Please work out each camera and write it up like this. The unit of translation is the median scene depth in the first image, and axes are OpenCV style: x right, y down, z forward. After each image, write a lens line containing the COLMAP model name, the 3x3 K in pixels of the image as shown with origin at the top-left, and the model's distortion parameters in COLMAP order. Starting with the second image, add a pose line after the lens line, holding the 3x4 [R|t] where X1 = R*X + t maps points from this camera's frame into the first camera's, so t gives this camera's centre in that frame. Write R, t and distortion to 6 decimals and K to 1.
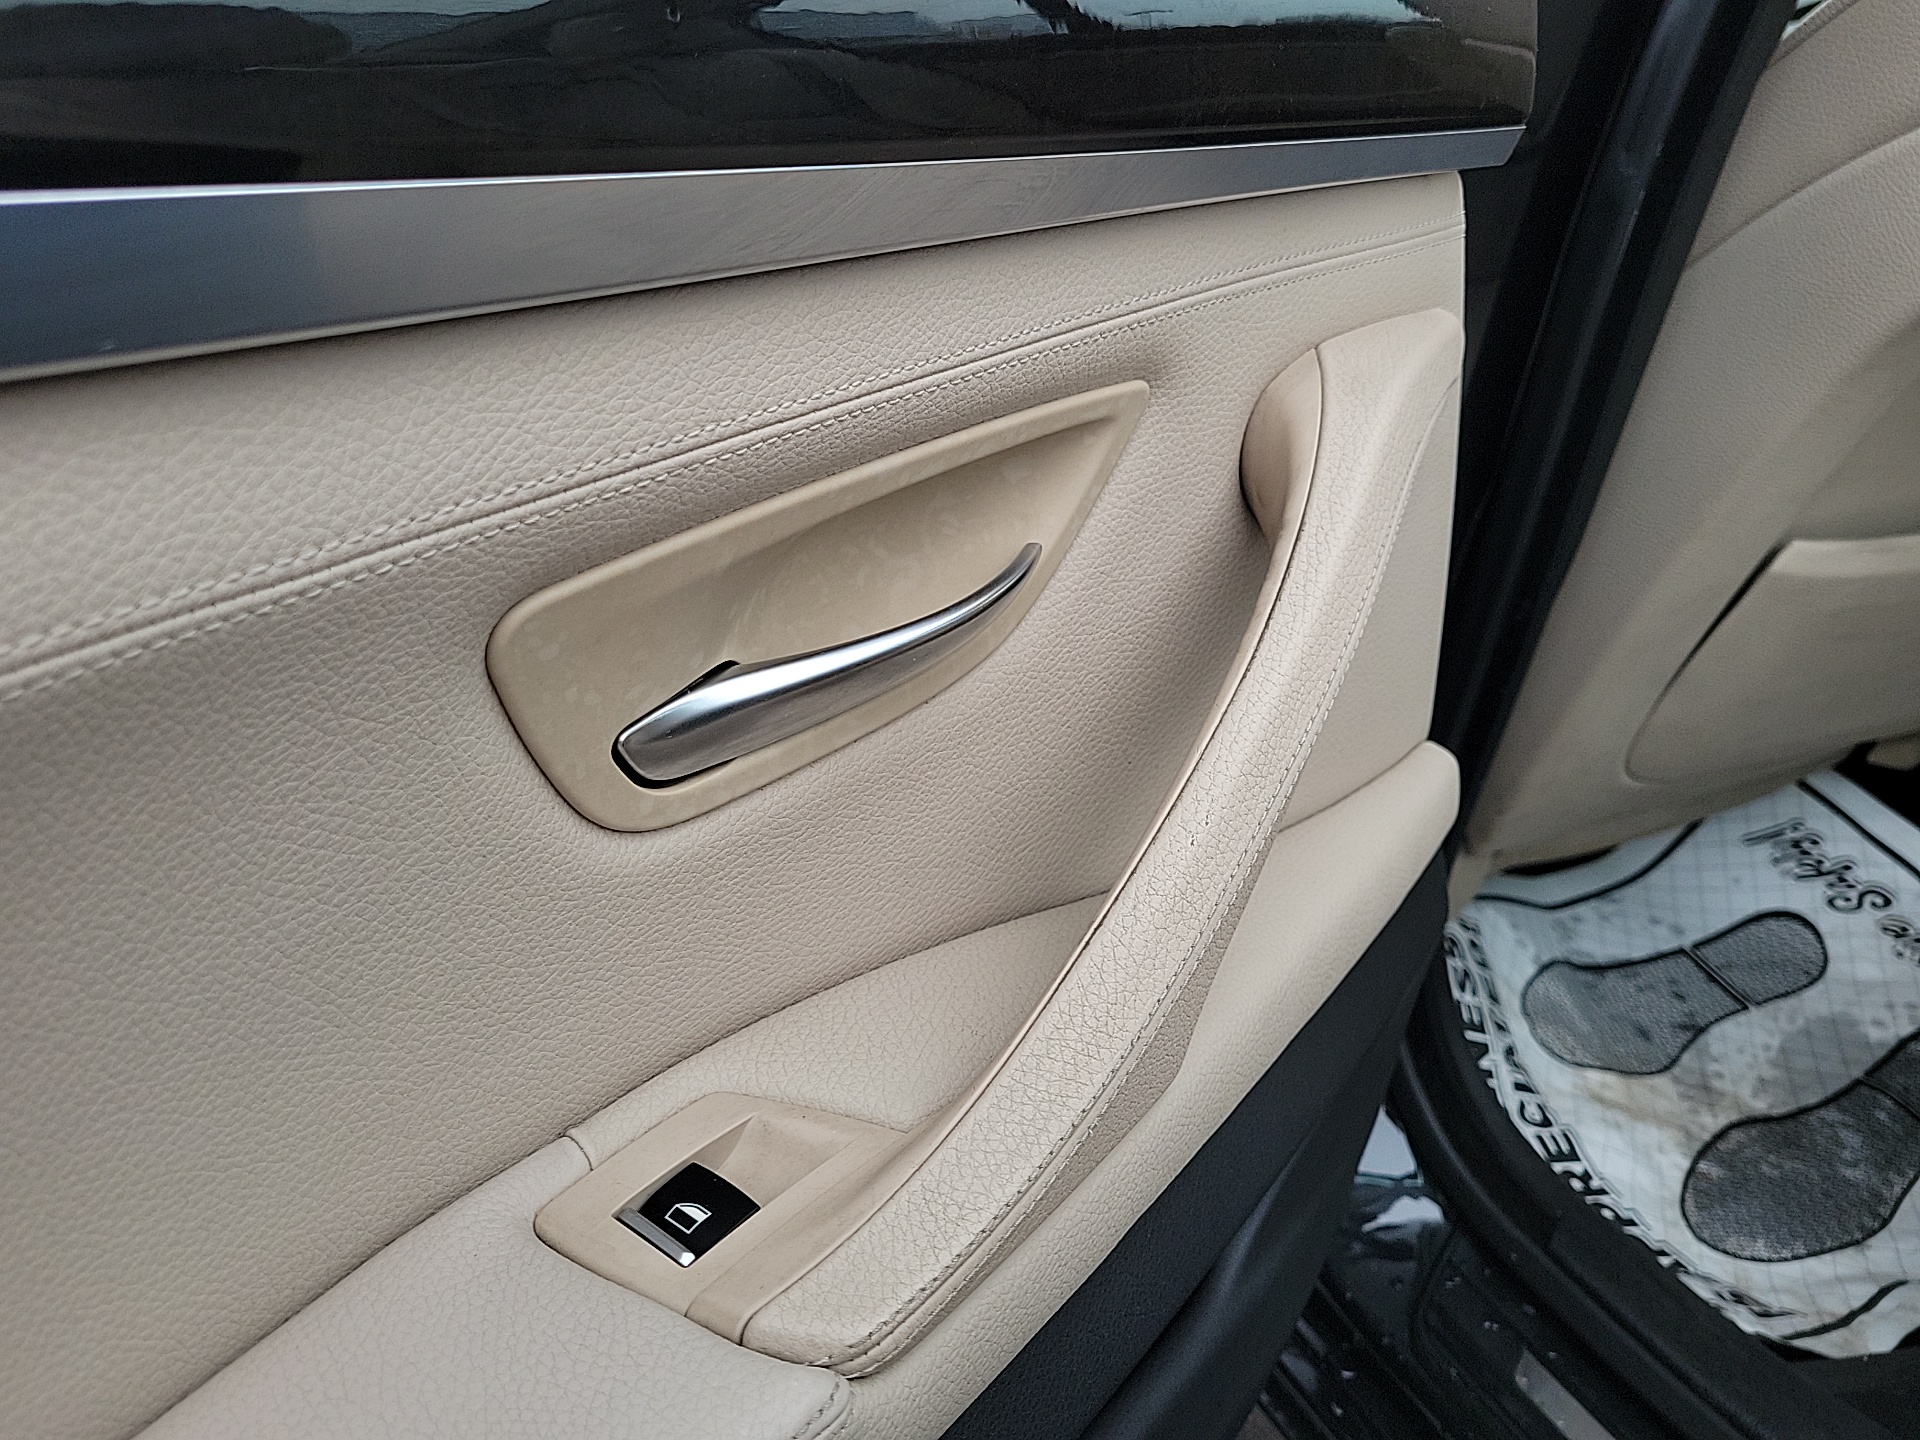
lens RADIAL K [[1628.3, 0, 956.1], [0, 1628.3, 711.0], [0, 0, 1]] dist [0.042397, -0.009784]
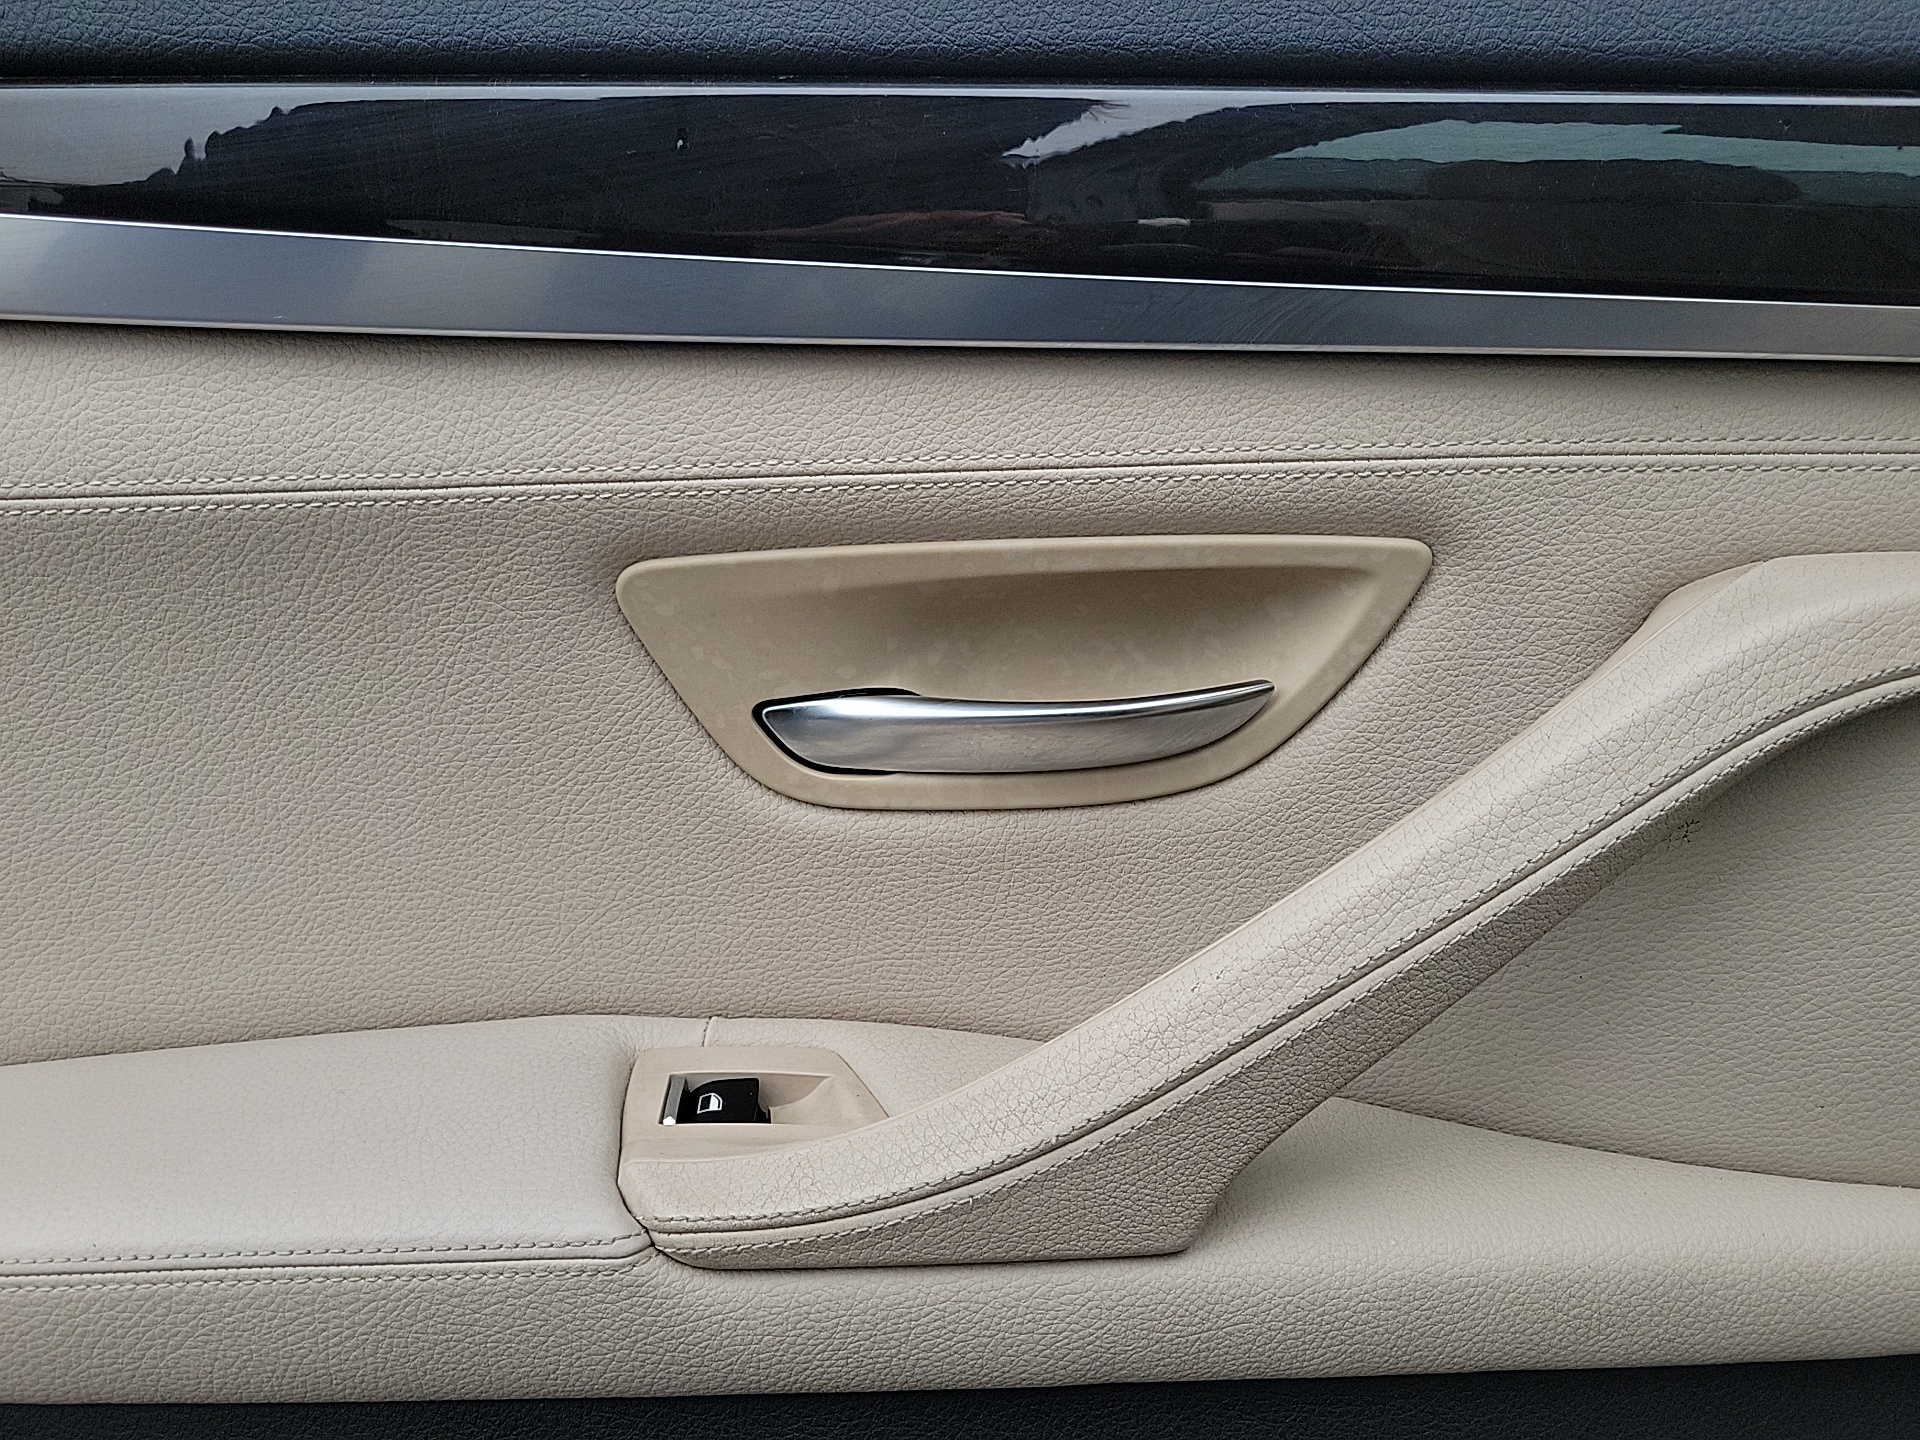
lens RADIAL K [[1585.3, 0, 953.0], [0, 1585.3, 717.9], [0, 0, 1]] dist [0.035505, -0.020760]
pose [[0.619256, 0.218526, -0.754167, 0.913270], [-0.322151, 0.946638, 0.009774, -0.040958], [0.716059, 0.236903, 0.656610, 0.324922]]
